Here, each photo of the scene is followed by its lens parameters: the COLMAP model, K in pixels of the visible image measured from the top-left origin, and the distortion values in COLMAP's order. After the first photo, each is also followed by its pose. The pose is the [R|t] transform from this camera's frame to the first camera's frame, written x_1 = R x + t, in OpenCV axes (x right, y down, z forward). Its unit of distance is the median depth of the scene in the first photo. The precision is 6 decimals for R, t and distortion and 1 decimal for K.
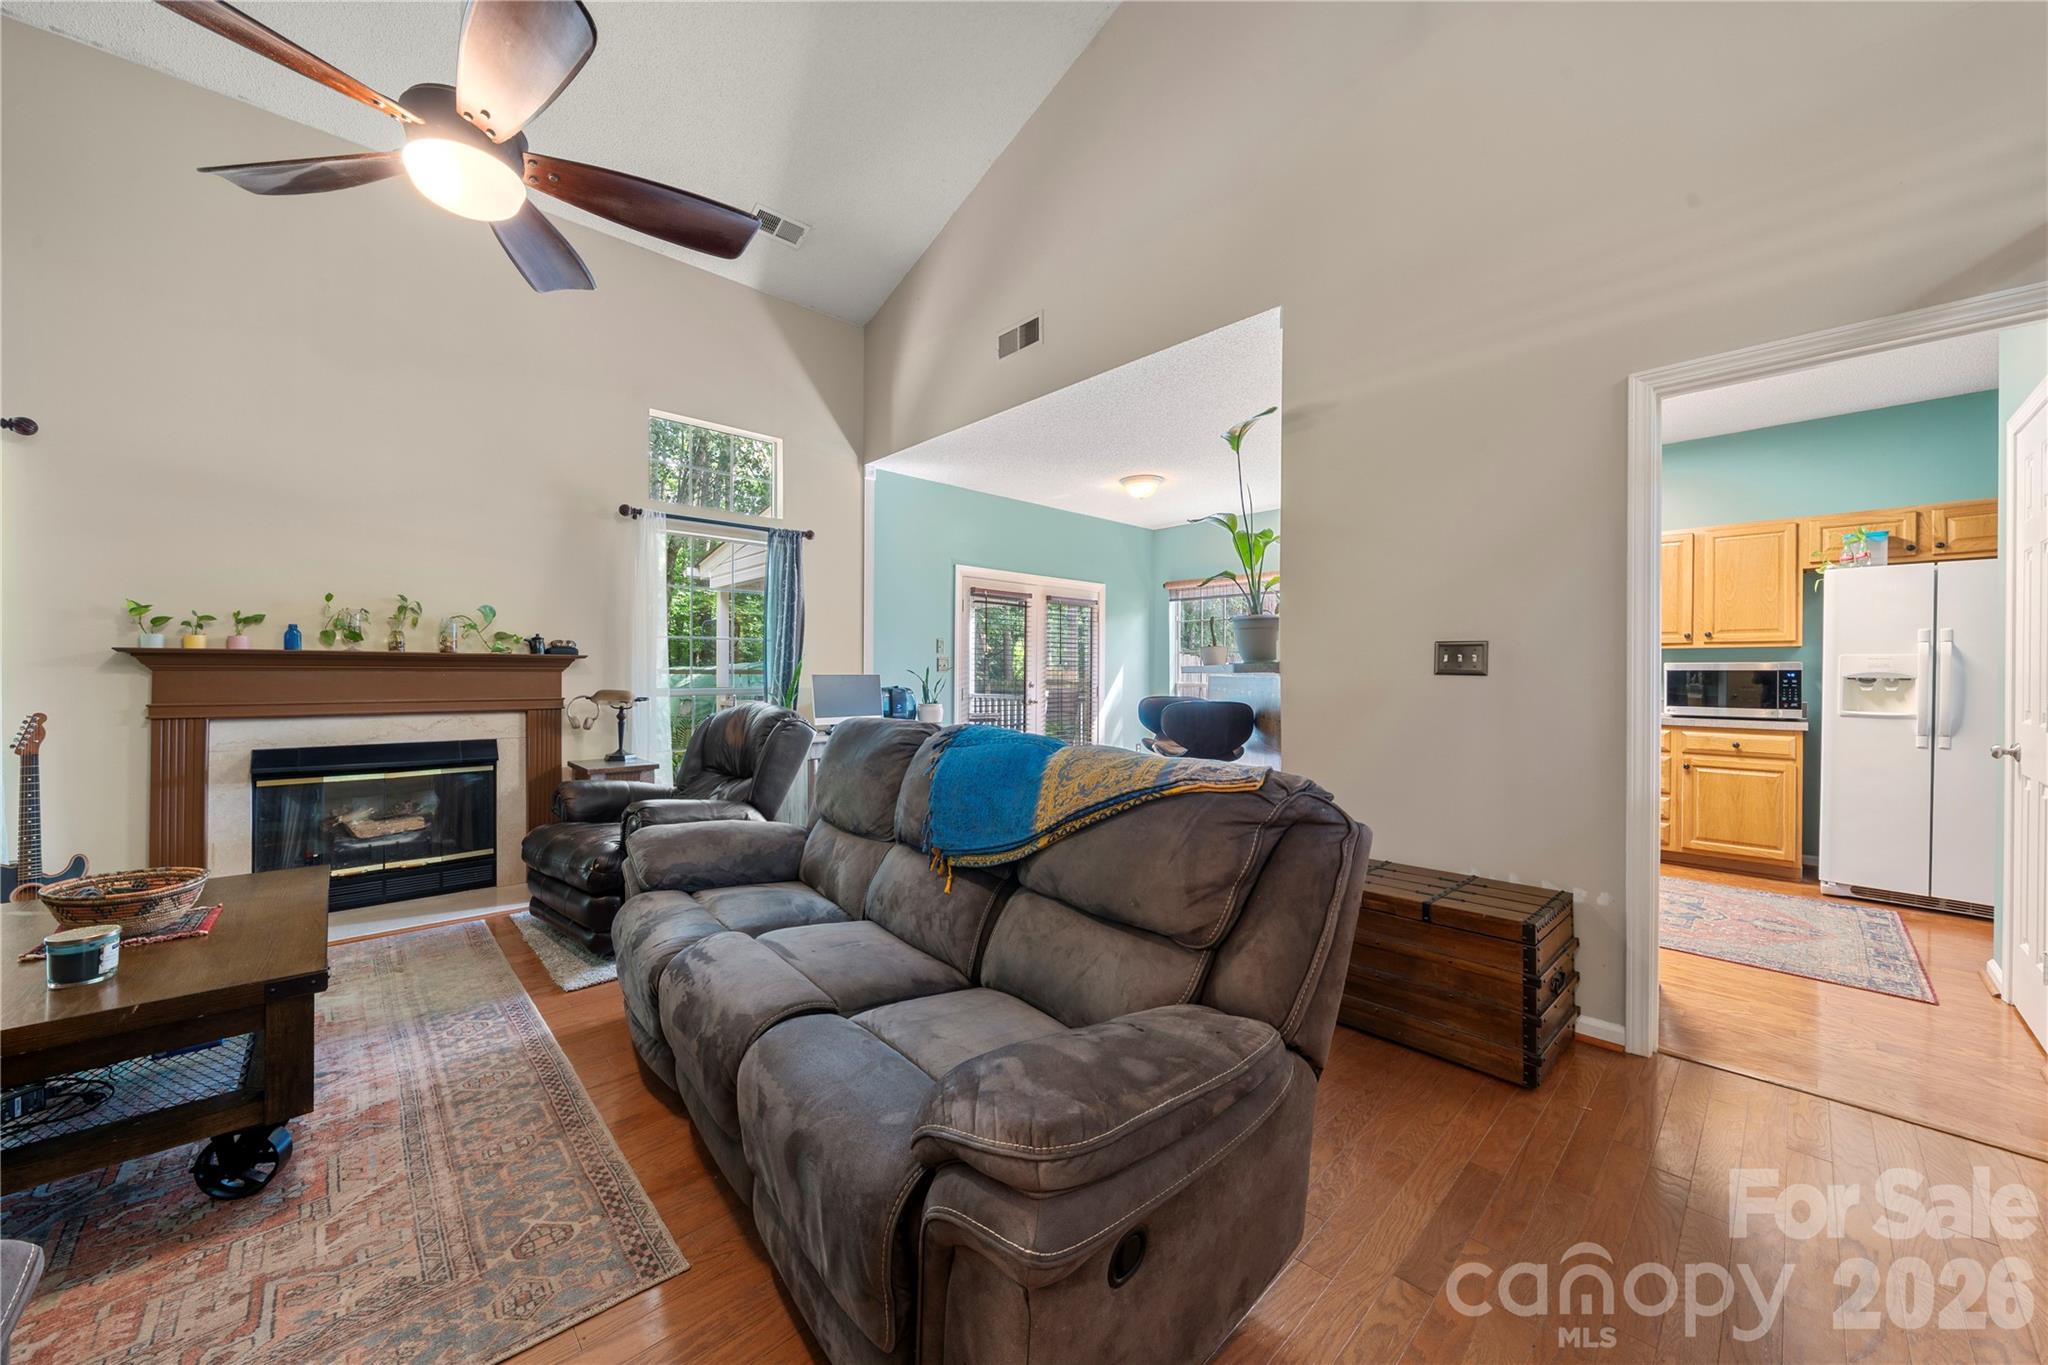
lens RADIAL K [[735.9, 0, 1024.4], [0, 735.9, 672.0], [0, 0, 1]] dist [-0.000248, -0.003078]
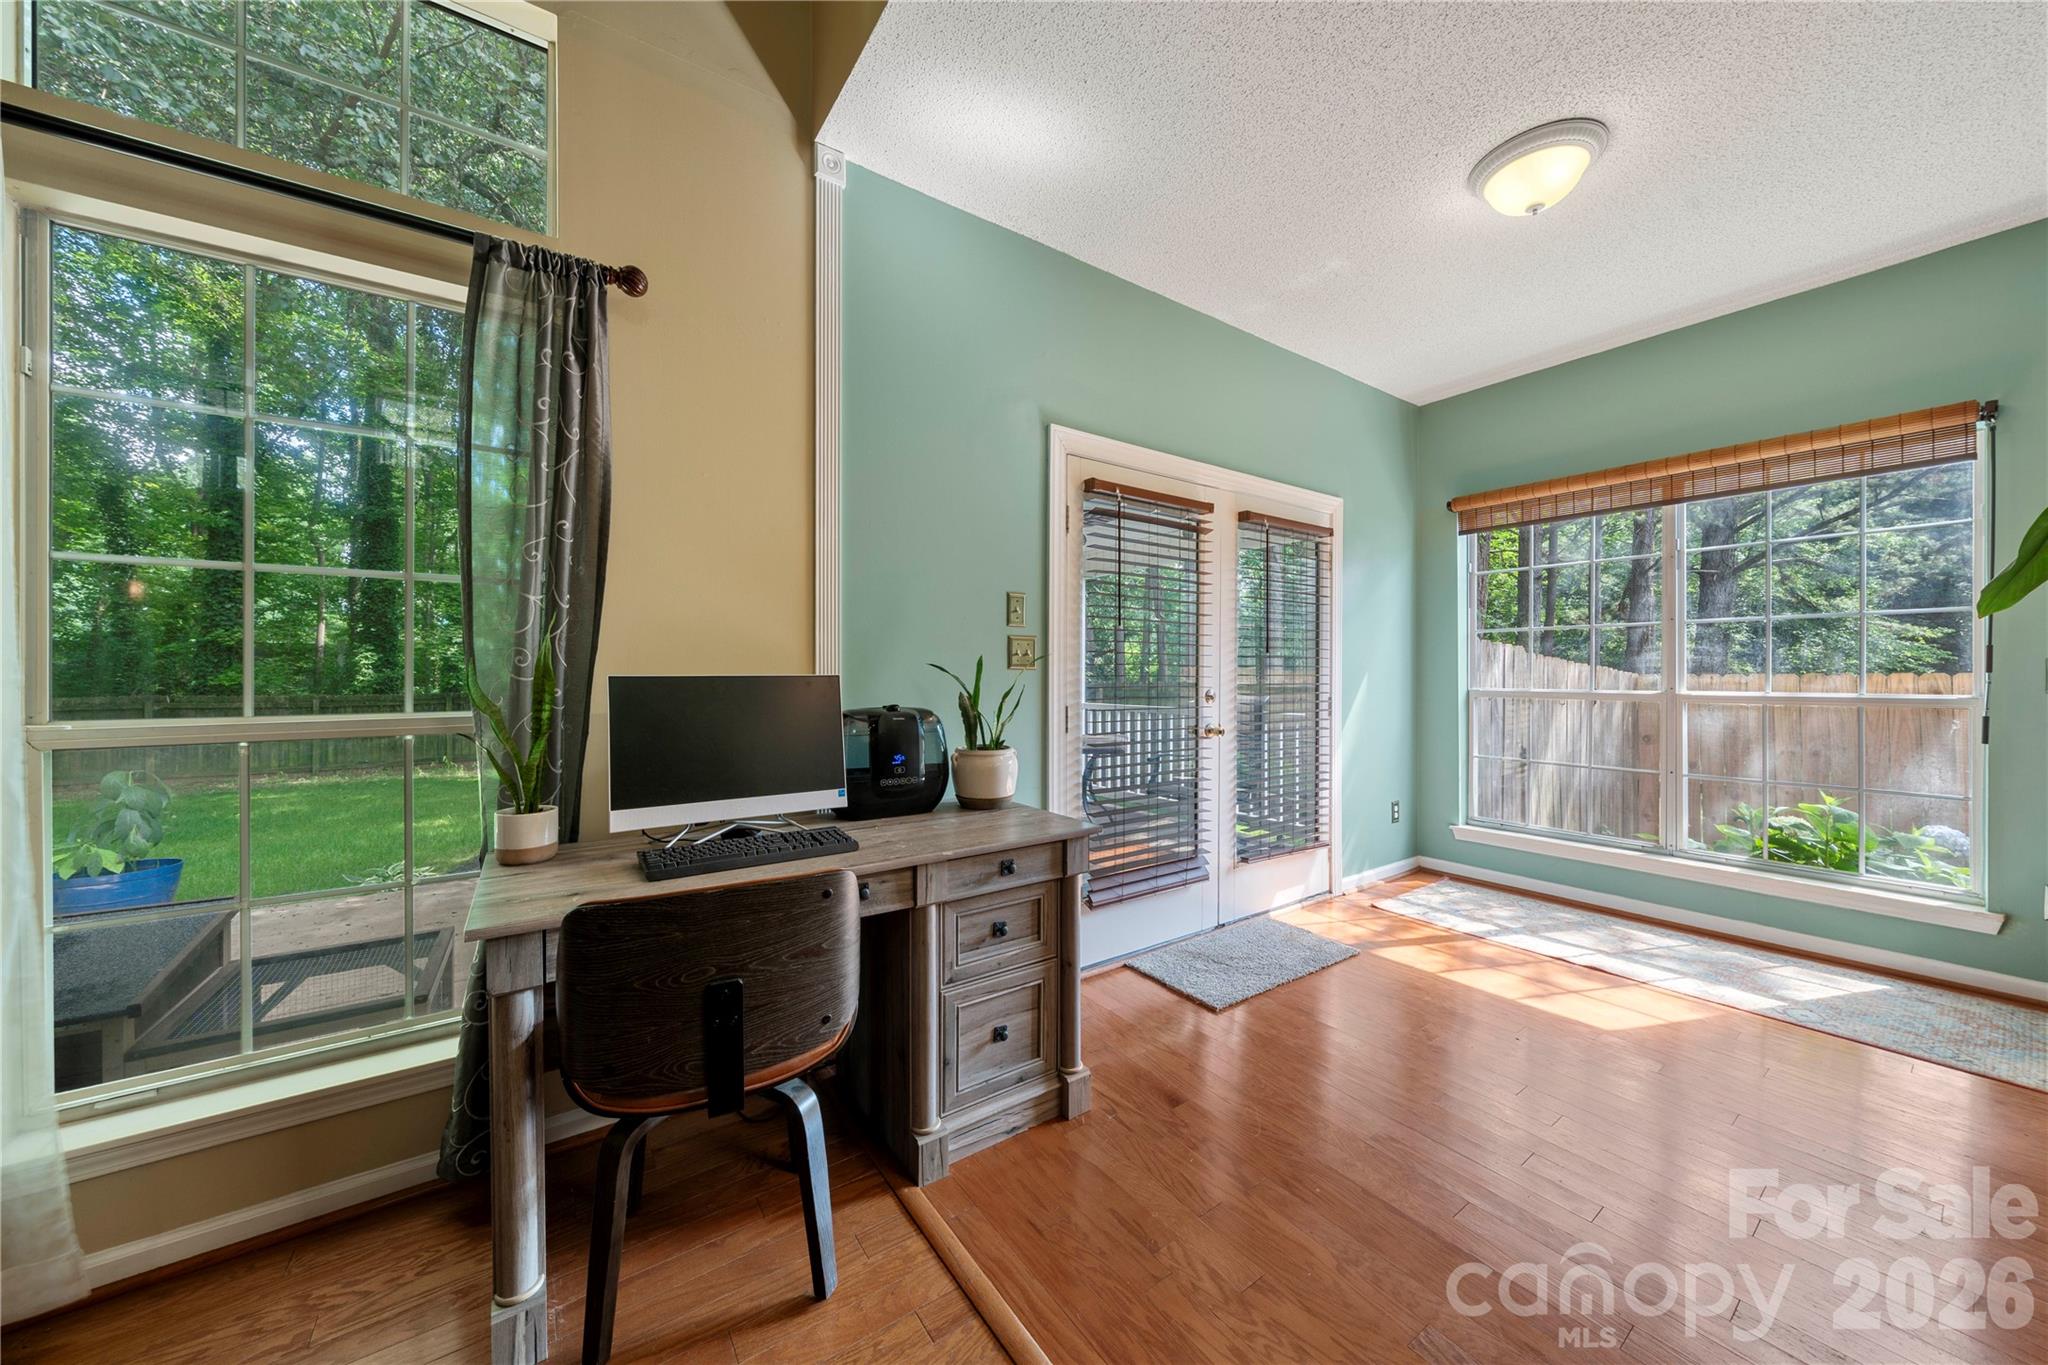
lens RADIAL K [[697.9, 0, 1020.8], [0, 697.9, 675.9], [0, 0, 1]] dist [-0.005447, -0.000177]
pose [[0.988017, -0.002868, -0.154321, -0.074691], [0.003655, 0.999982, 0.004816, 0.003440], [0.154304, -0.005322, 0.988009, 0.929838]]
